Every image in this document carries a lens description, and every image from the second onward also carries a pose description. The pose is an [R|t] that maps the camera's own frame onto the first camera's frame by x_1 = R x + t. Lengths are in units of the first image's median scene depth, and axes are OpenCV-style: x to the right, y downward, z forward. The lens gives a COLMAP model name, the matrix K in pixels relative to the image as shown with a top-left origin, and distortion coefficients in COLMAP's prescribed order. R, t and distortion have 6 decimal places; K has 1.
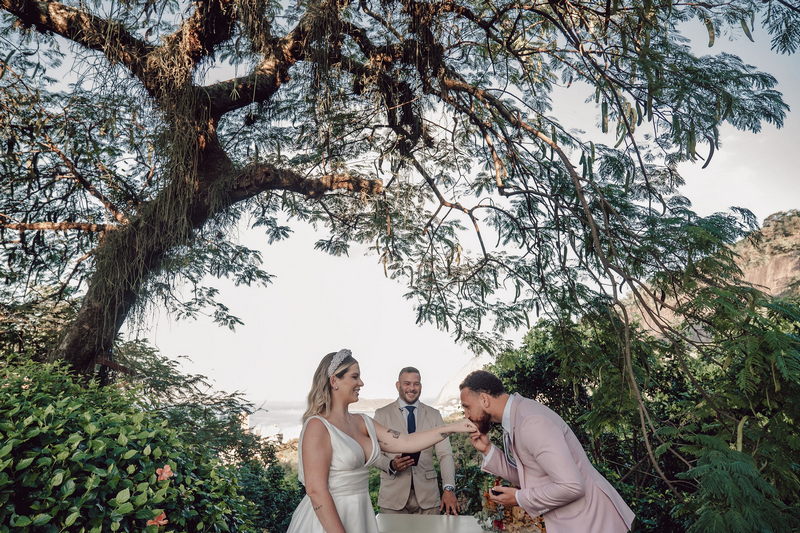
lens RADIAL K [[515.7, 0, 398.9], [0, 515.7, 278.7], [0, 0, 1]] dist [-0.008434, -0.001356]
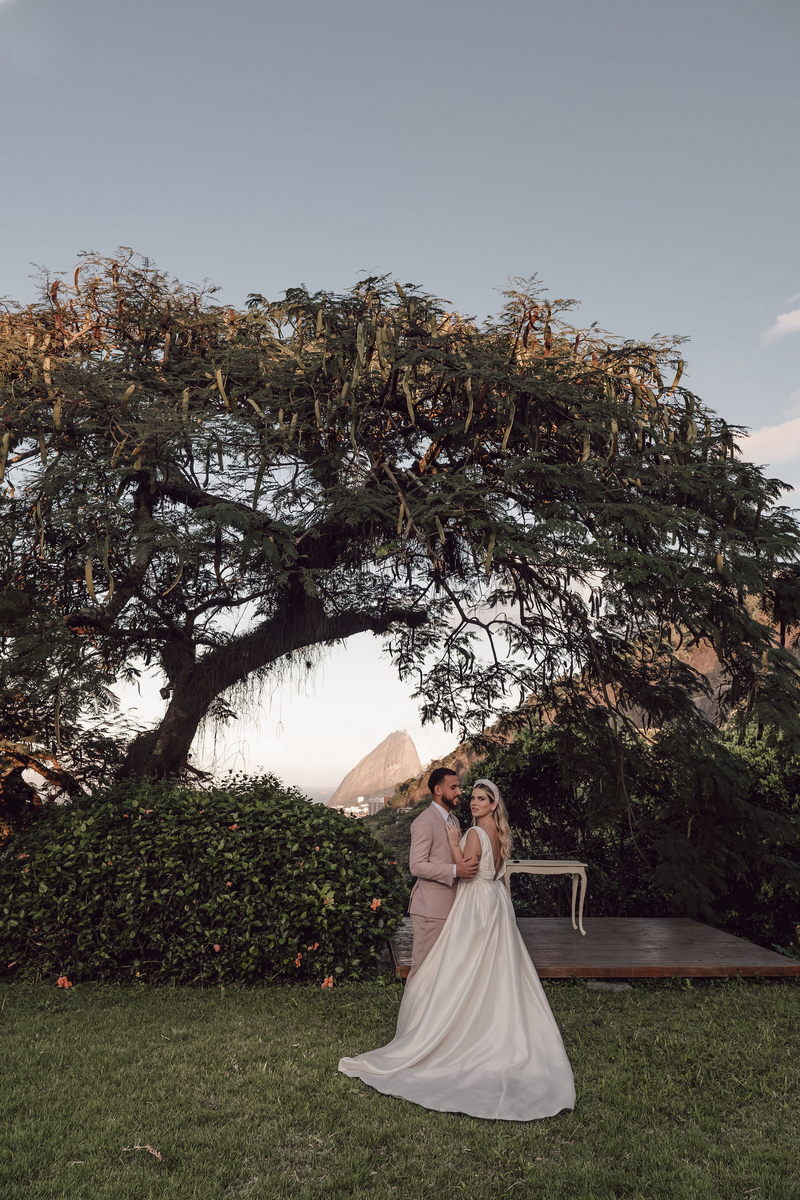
lens RADIAL K [[834.4, 0, 384.3], [0, 834.4, 603.7], [0, 0, 1]] dist [0.003029, -0.000576]
pose [[0.988907, 0.042804, 0.142236, -0.300533], [-0.043296, 0.999062, 0.000366, -0.155747], [-0.142087, -0.006521, 0.989833, -0.647497]]
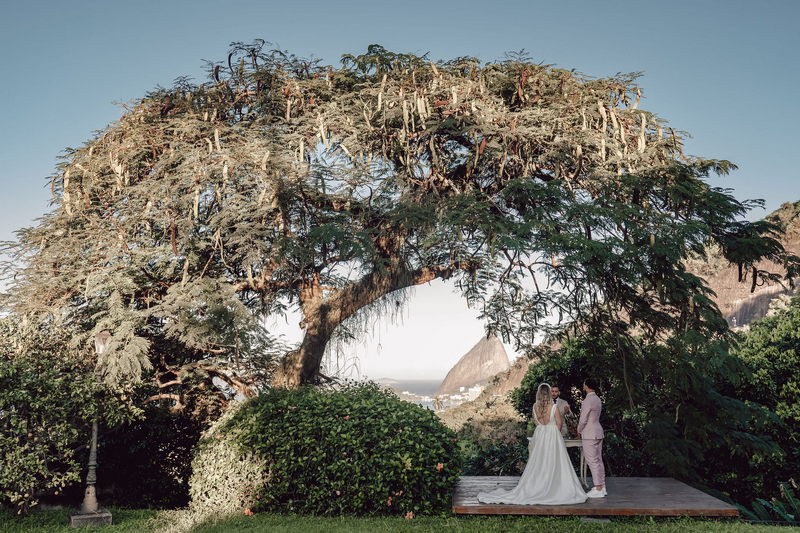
lens RADIAL K [[667.5, 0, 372.1], [0, 667.5, 251.5], [0, 0, 1]] dist [-0.007627, 0.001446]
pose [[0.999854, -0.009030, -0.014487, -0.262521], [0.009498, 0.999424, 0.032569, -0.221000], [0.014184, -0.032702, 0.999364, -0.840651]]
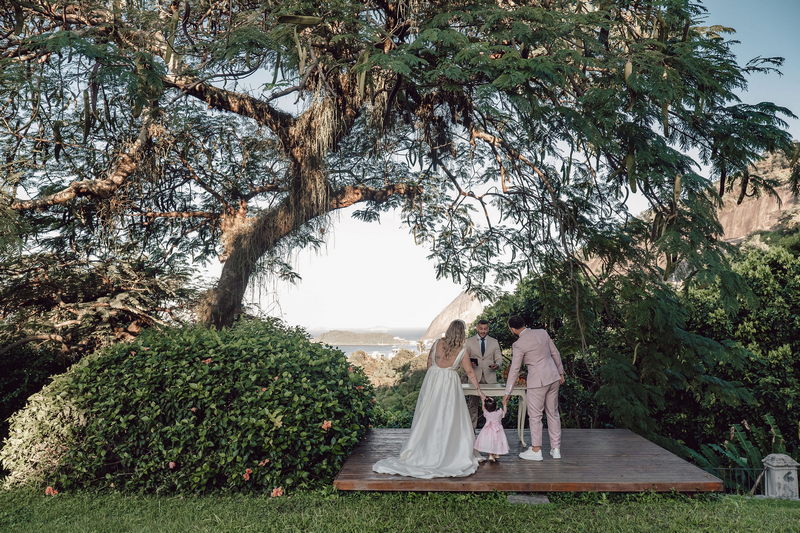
lens RADIAL K [[546.2, 0, 399.0], [0, 546.2, 293.0], [0, 0, 1]] dist [-0.009619, -0.001531]
pose [[0.999669, -0.008018, 0.024461, -0.103421], [0.004134, 0.987924, 0.154883, -0.098727], [-0.025408, -0.154731, 0.987630, -0.410788]]
